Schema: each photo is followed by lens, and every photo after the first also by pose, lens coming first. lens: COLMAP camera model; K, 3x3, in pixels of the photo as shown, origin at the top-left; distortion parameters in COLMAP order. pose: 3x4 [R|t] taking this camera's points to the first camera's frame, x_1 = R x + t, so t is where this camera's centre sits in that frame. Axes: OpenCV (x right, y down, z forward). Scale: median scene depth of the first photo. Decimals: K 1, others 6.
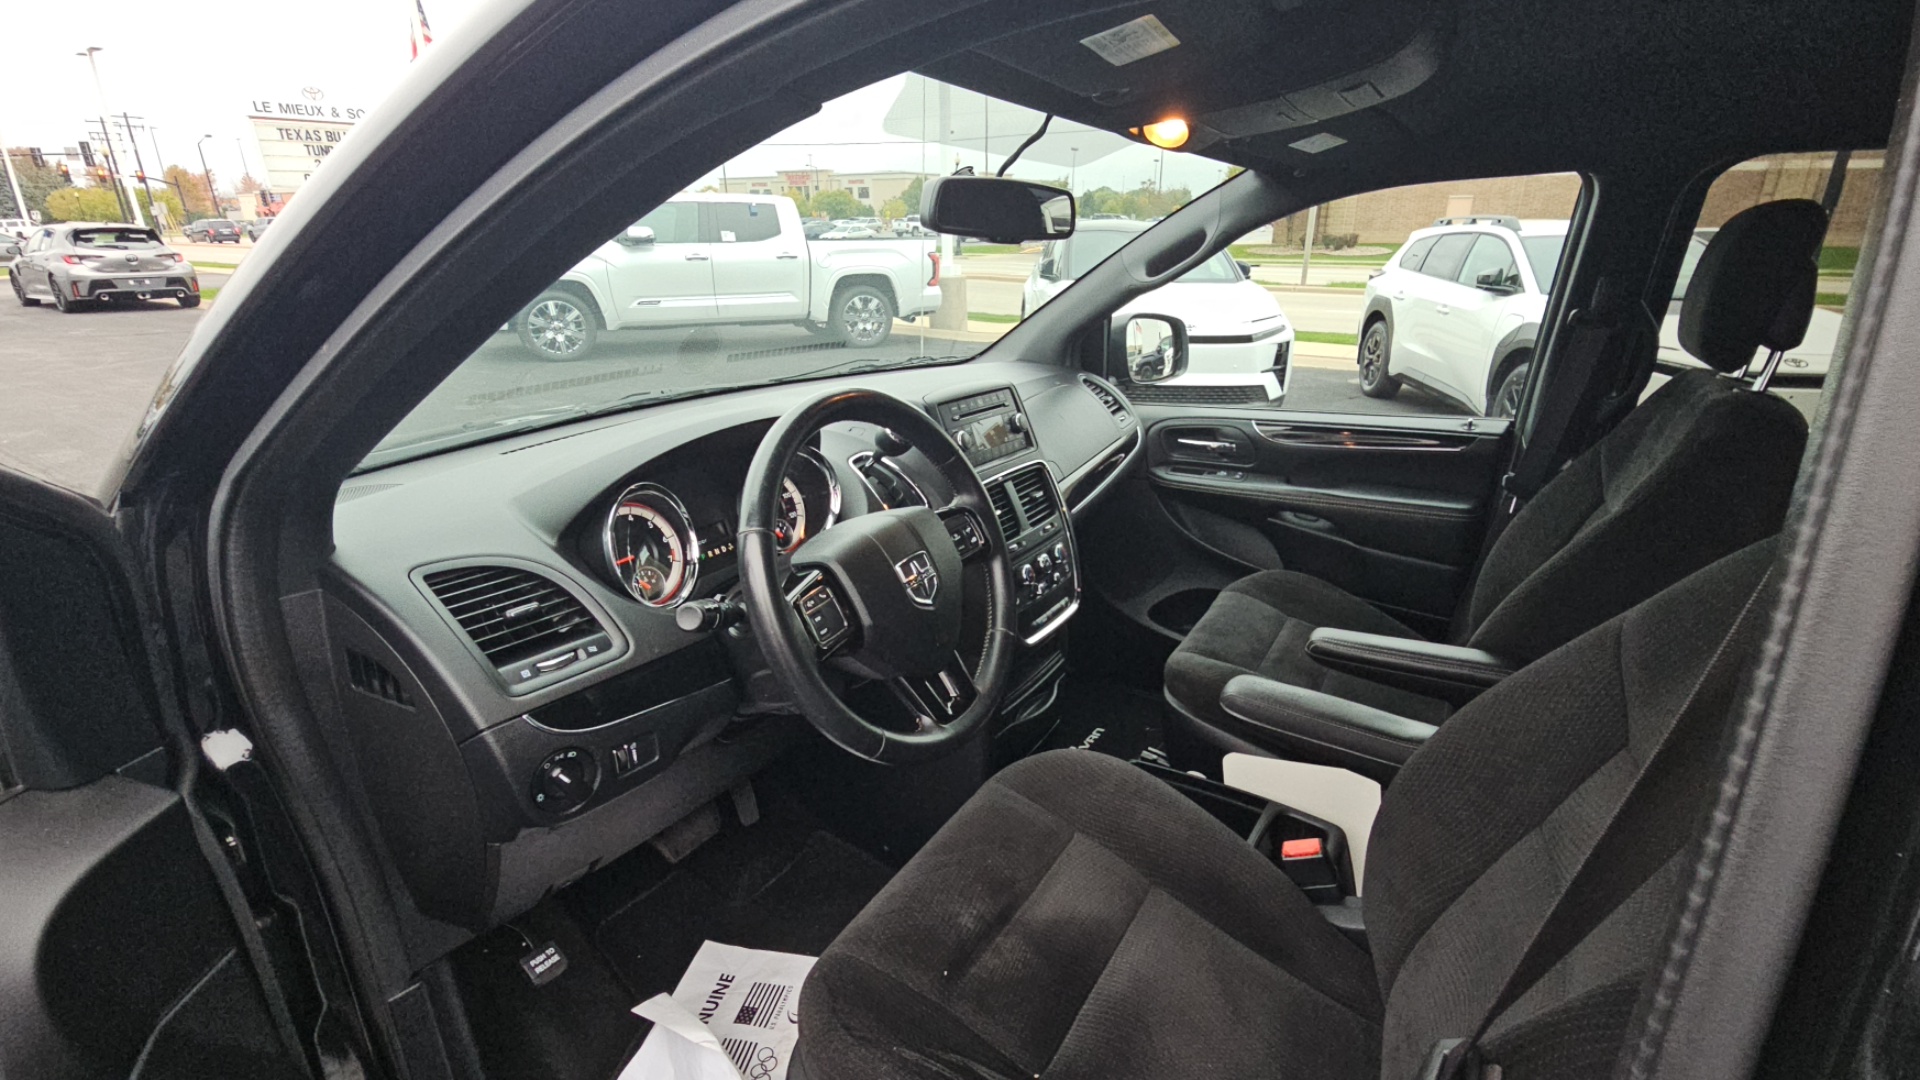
lens RADIAL K [[859.1, 0, 977.4], [0, 859.1, 546.8], [0, 0, 1]] dist [0.006244, -0.005845]
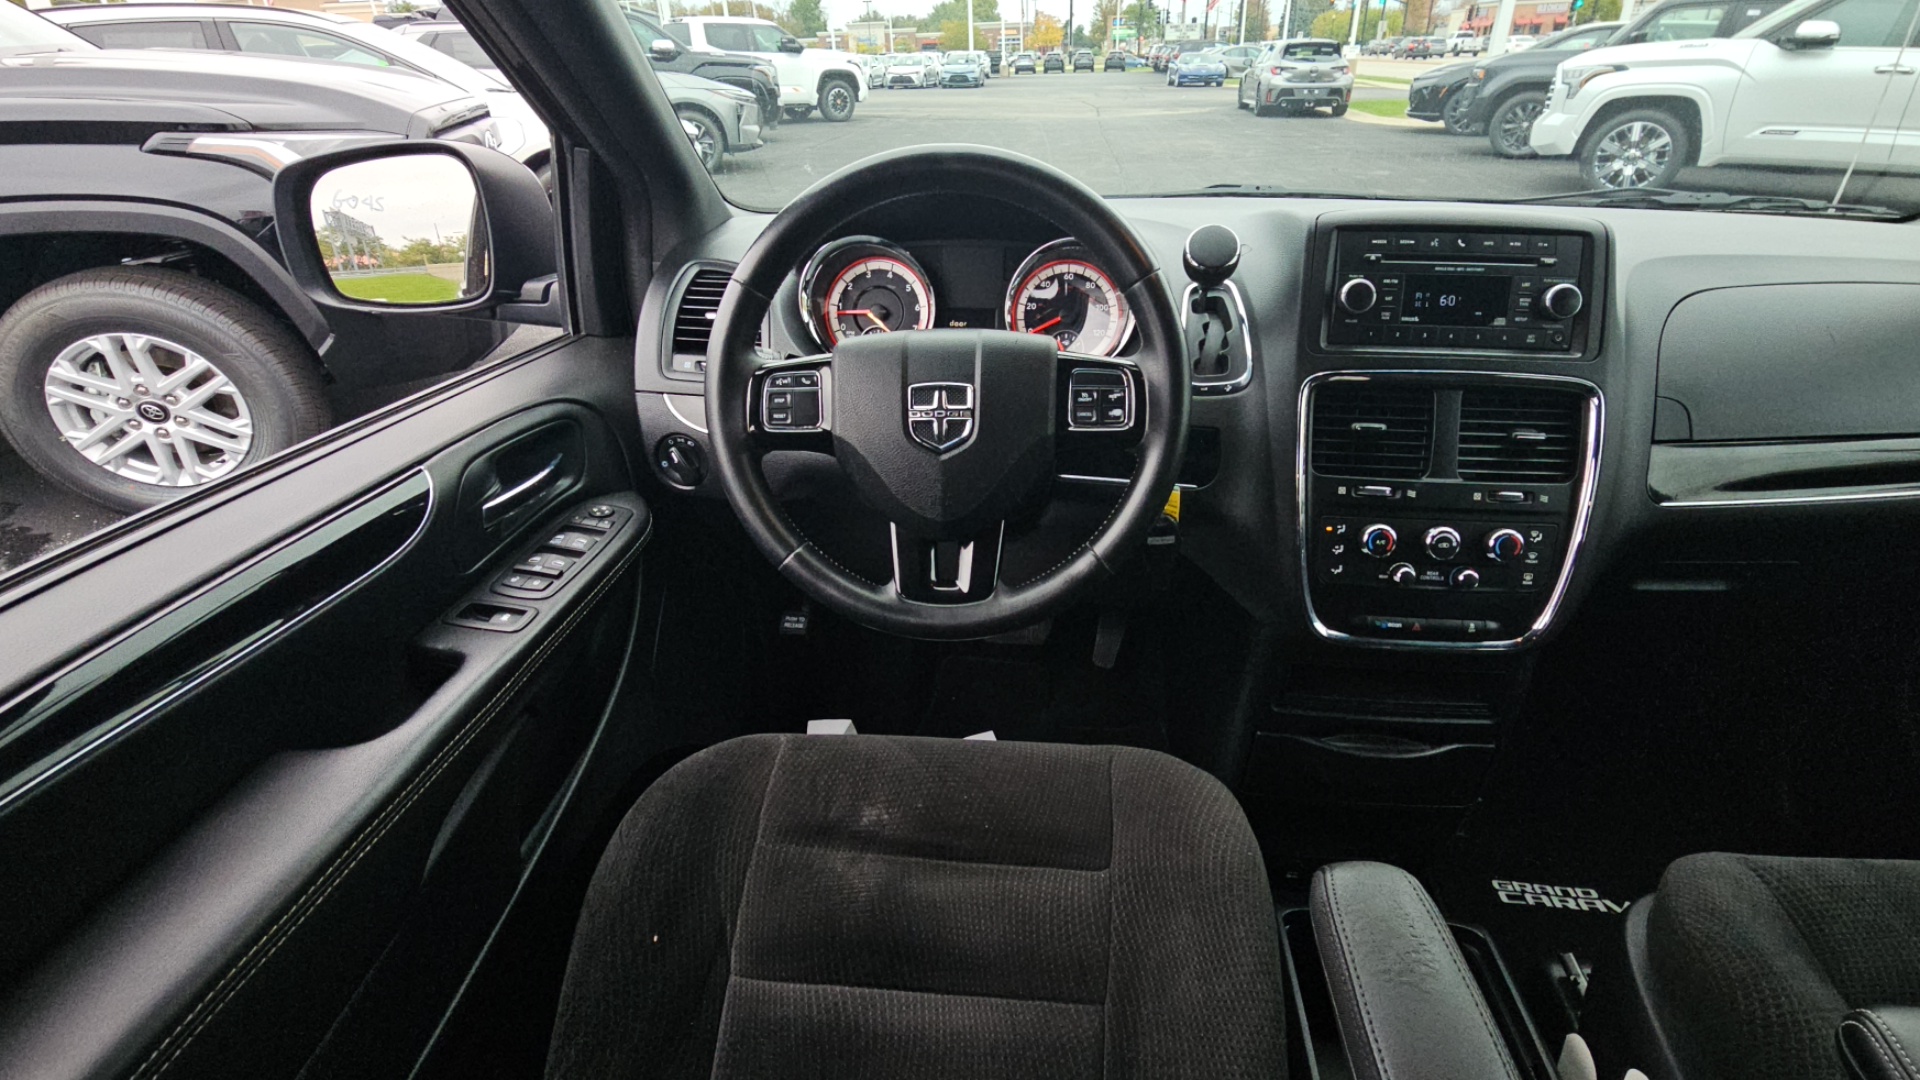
lens RADIAL K [[859.1, 0, 982.5], [0, 859.1, 543.9], [0, 0, 1]] dist [0.006244, -0.005845]
pose [[0.441002, 0.433303, -0.785981, 0.090027], [-0.290569, 0.897503, 0.331750, -0.018565], [0.849168, 0.082079, 0.521705, 0.095243]]
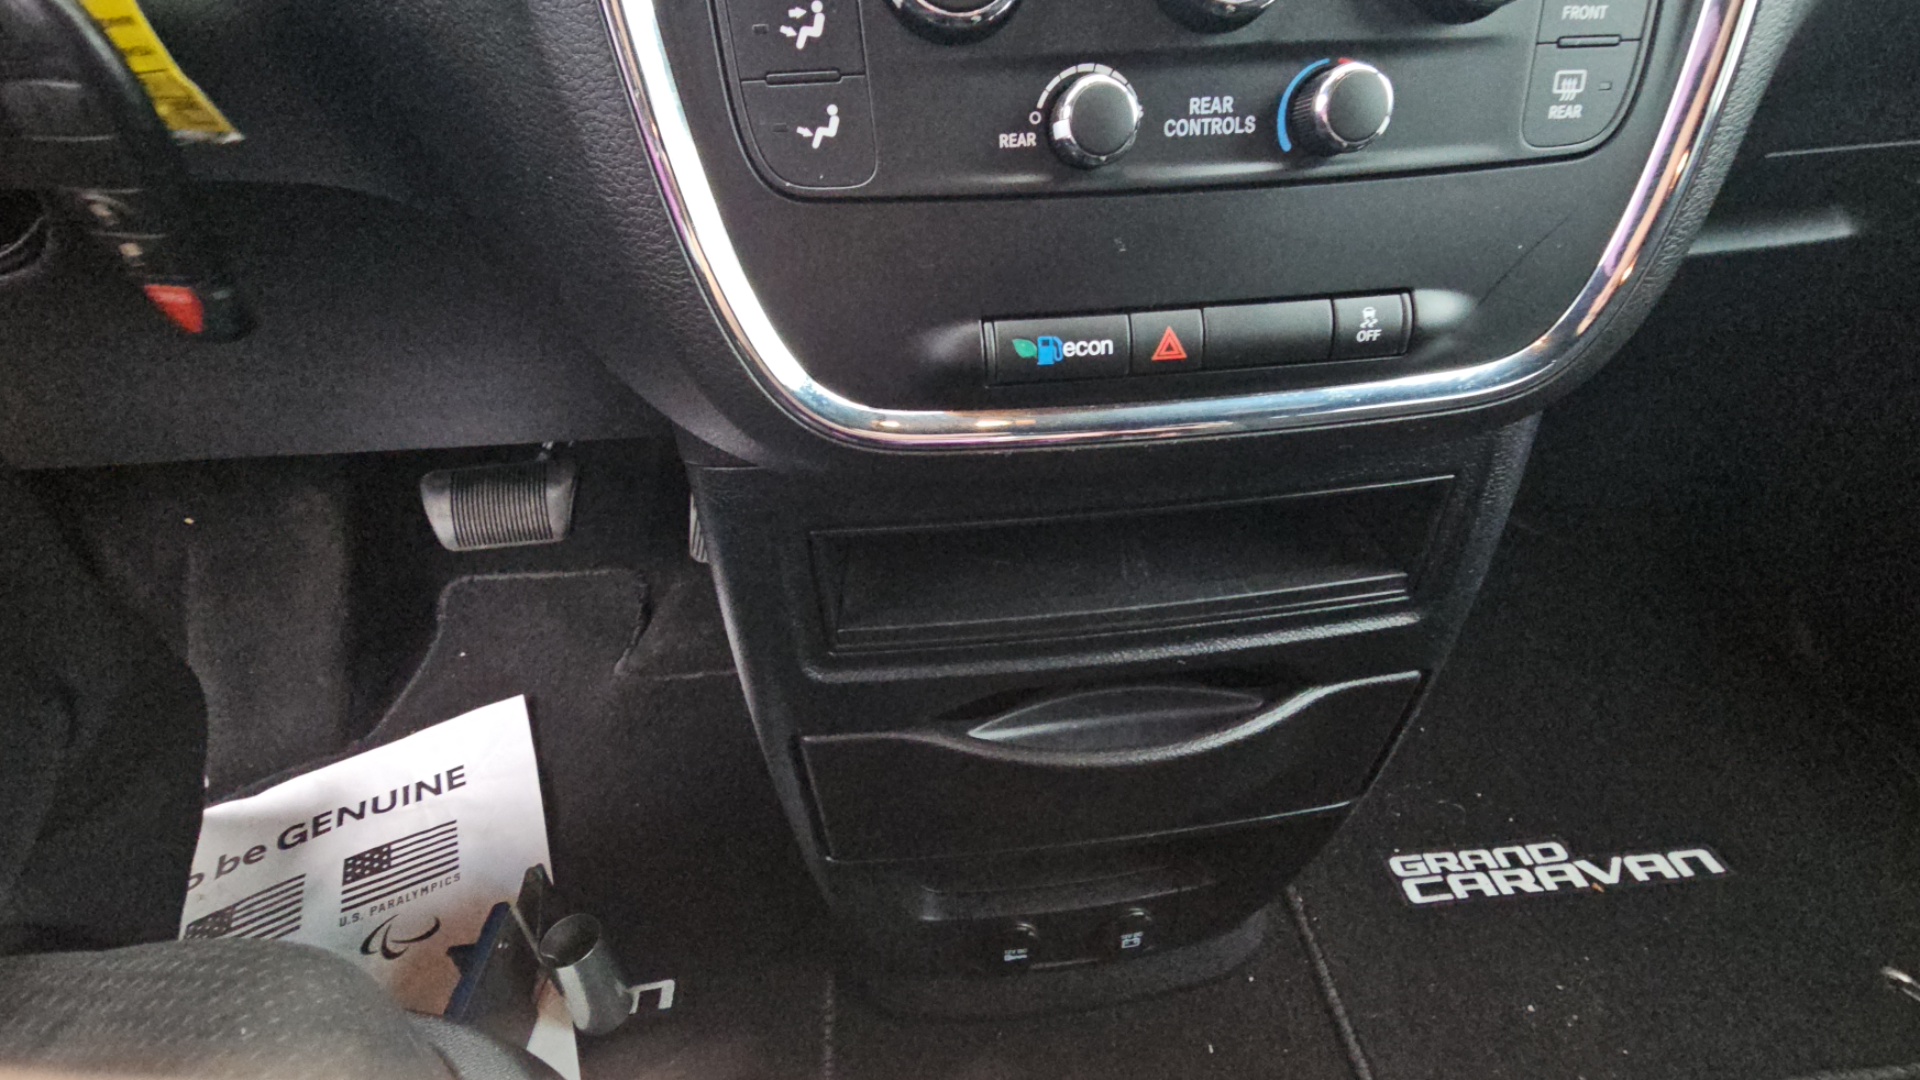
lens RADIAL K [[859.1, 0, 990.7], [0, 859.1, 527.2], [0, 0, 1]] dist [0.006244, -0.005845]
pose [[0.606557, 0.481904, -0.632343, 0.040384], [-0.243876, 0.869794, 0.428933, 0.011559], [0.756712, -0.105959, 0.645104, 0.196792]]
